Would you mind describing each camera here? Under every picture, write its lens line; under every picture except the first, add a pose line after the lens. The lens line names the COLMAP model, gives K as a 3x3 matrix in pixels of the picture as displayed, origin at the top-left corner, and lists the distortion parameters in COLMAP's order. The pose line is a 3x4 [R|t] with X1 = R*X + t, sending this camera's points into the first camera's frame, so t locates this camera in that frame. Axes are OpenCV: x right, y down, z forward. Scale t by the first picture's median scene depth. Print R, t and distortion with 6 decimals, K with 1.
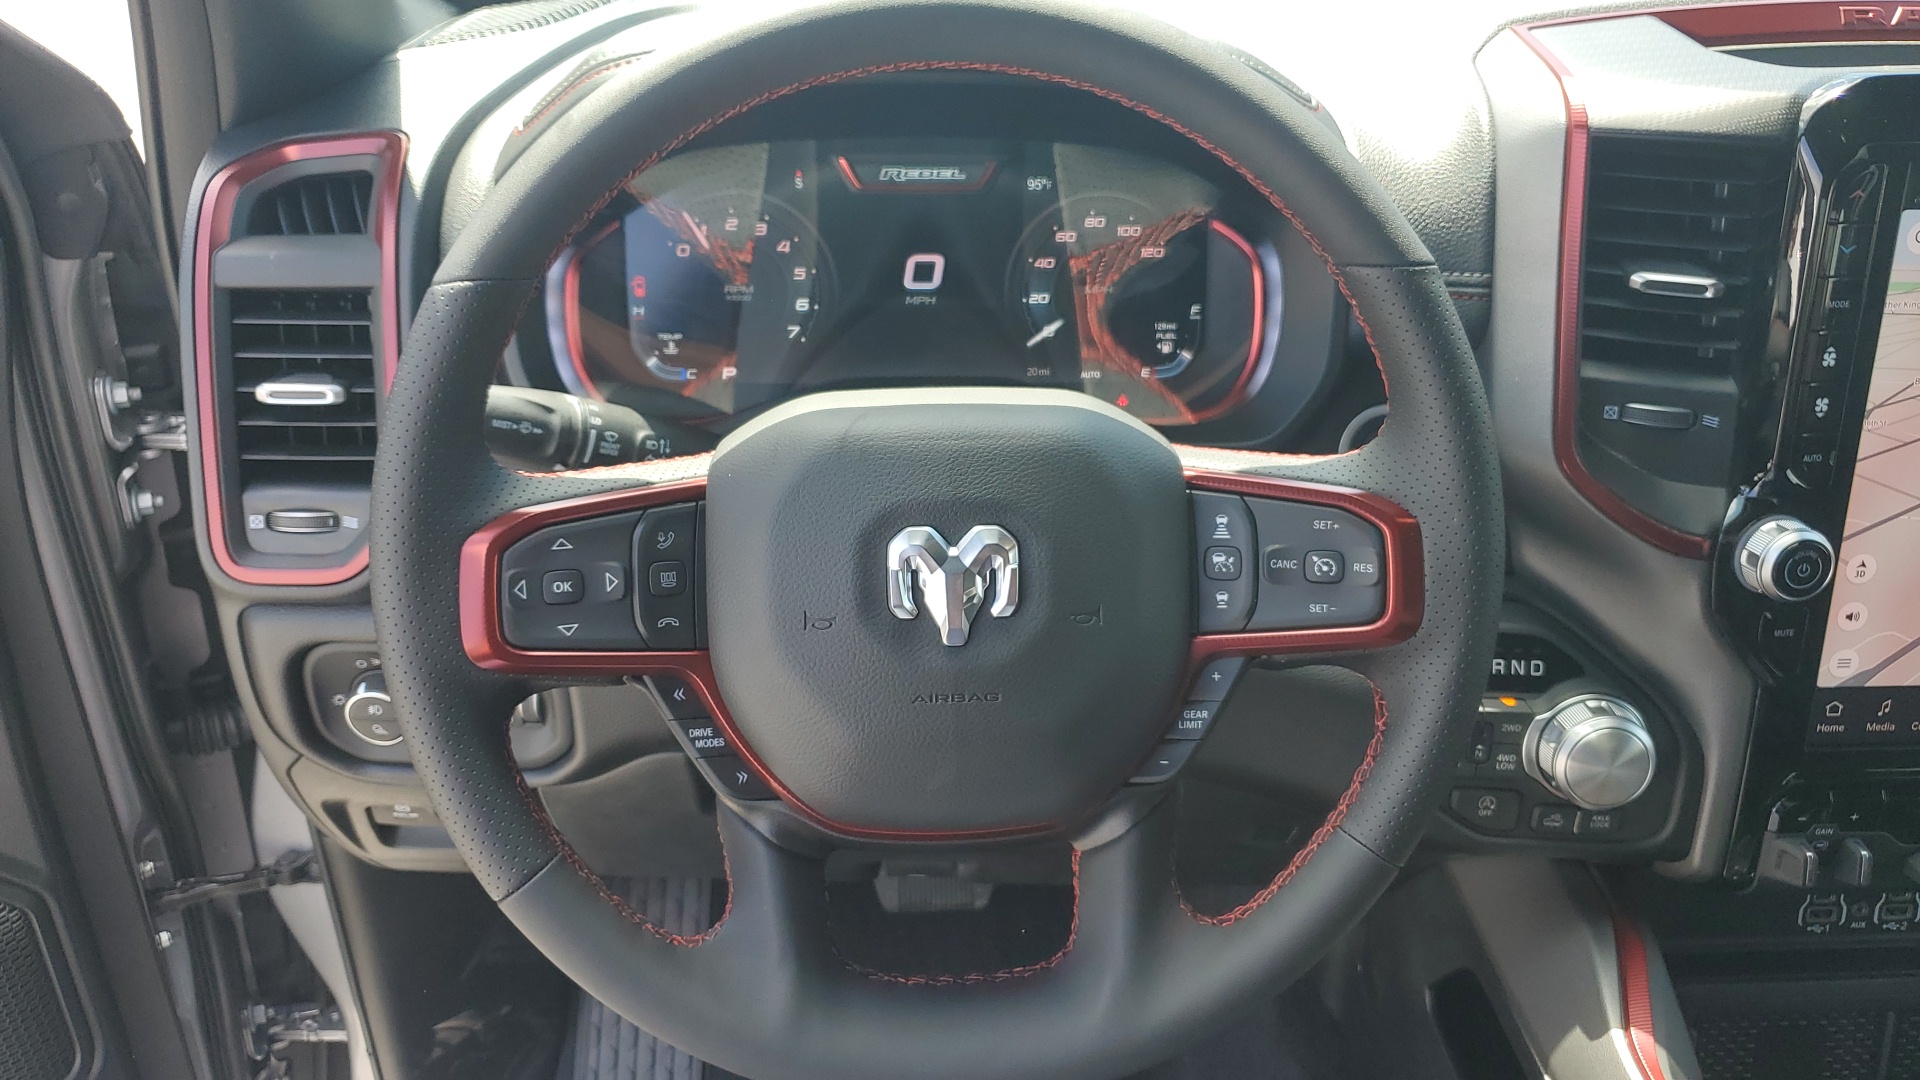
lens RADIAL K [[1474.6, 0, 985.6], [0, 1474.6, 555.7], [0, 0, 1]] dist [0.012871, 0.003618]
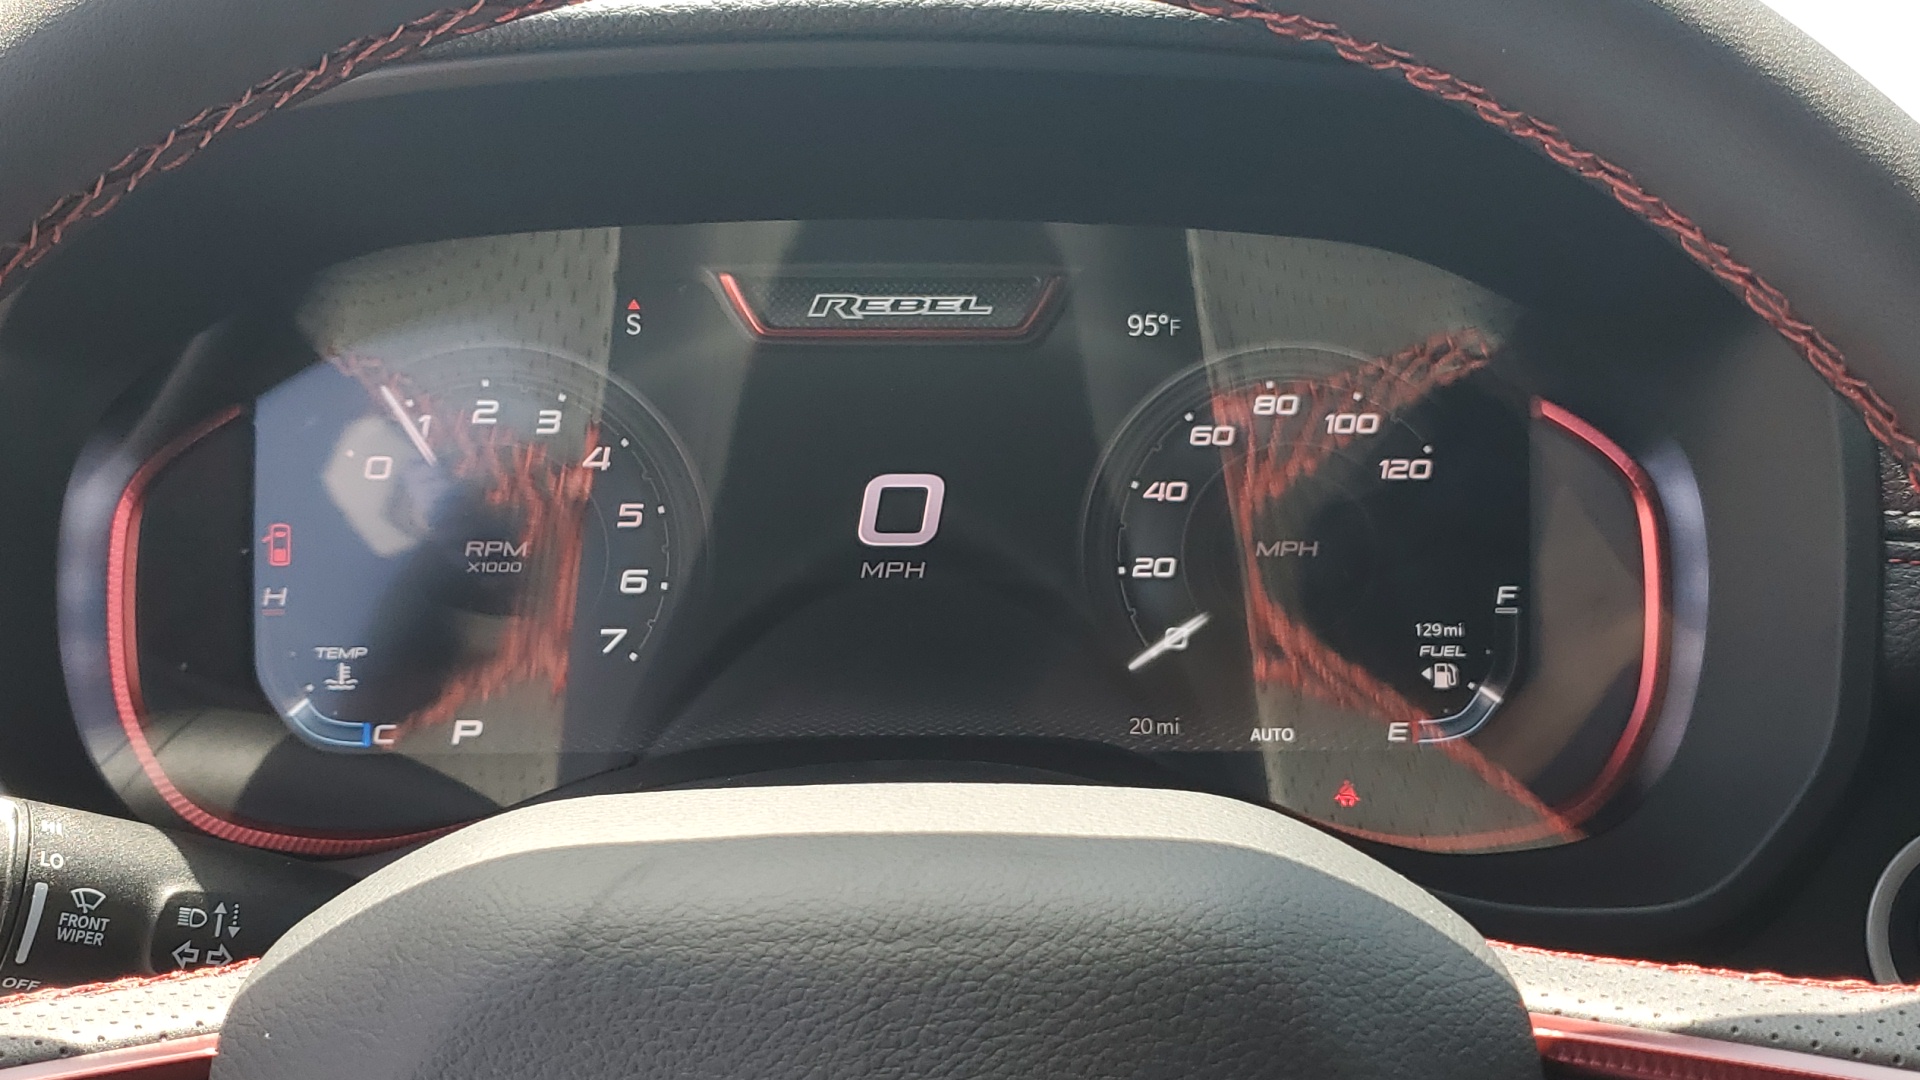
lens RADIAL K [[1542.3, 0, 1022.8], [0, 1542.3, 541.9], [0, 0, 1]] dist [0.104032, -0.000447]
pose [[0.995224, -0.004704, -0.097505, 0.042880], [-0.016248, 0.976924, -0.212970, -0.081531], [0.096257, 0.213537, 0.972181, 0.539946]]
